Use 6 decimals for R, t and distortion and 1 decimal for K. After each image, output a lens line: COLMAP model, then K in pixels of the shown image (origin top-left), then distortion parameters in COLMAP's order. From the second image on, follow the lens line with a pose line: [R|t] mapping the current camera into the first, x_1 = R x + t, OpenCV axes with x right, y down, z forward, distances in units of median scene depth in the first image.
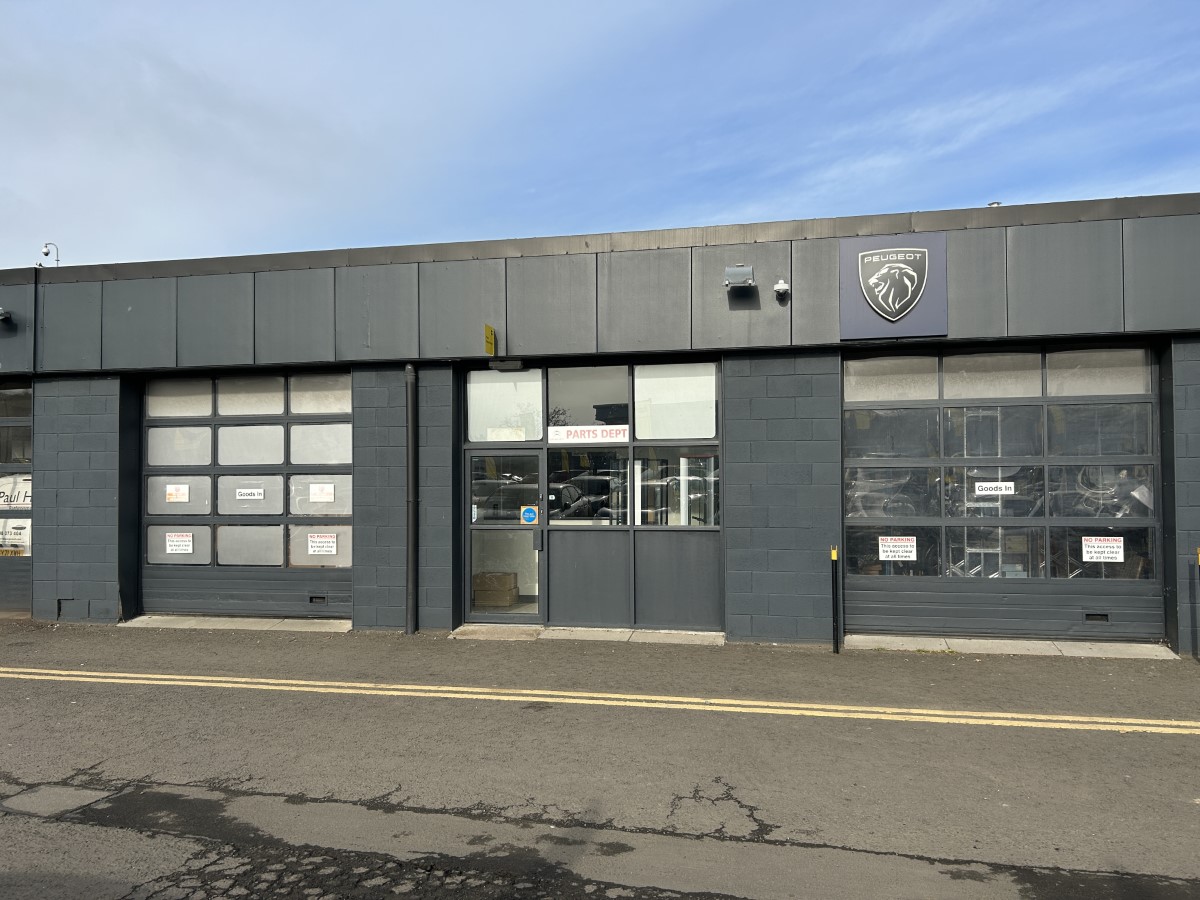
lens RADIAL K [[892.0, 0, 594.1], [0, 892.0, 449.9], [0, 0, 1]] dist [0.034811, -0.040199]
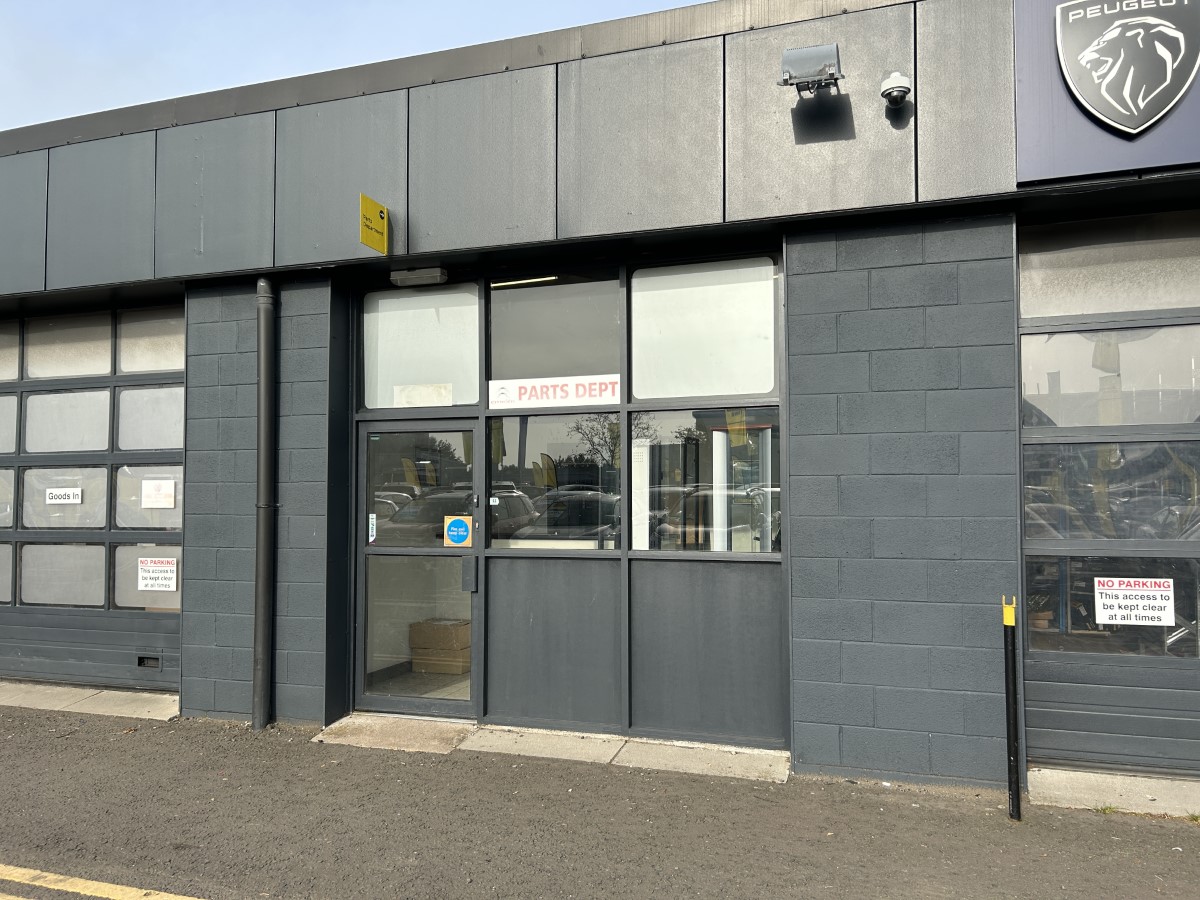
lens RADIAL K [[892.0, 0, 605.2], [0, 892.0, 453.7], [0, 0, 1]] dist [0.034811, -0.040199]
pose [[0.993928, -0.001656, -0.110024, 0.090797], [-0.000428, 0.999821, -0.018918, 0.033730], [0.110035, 0.018850, 0.993749, 0.430605]]
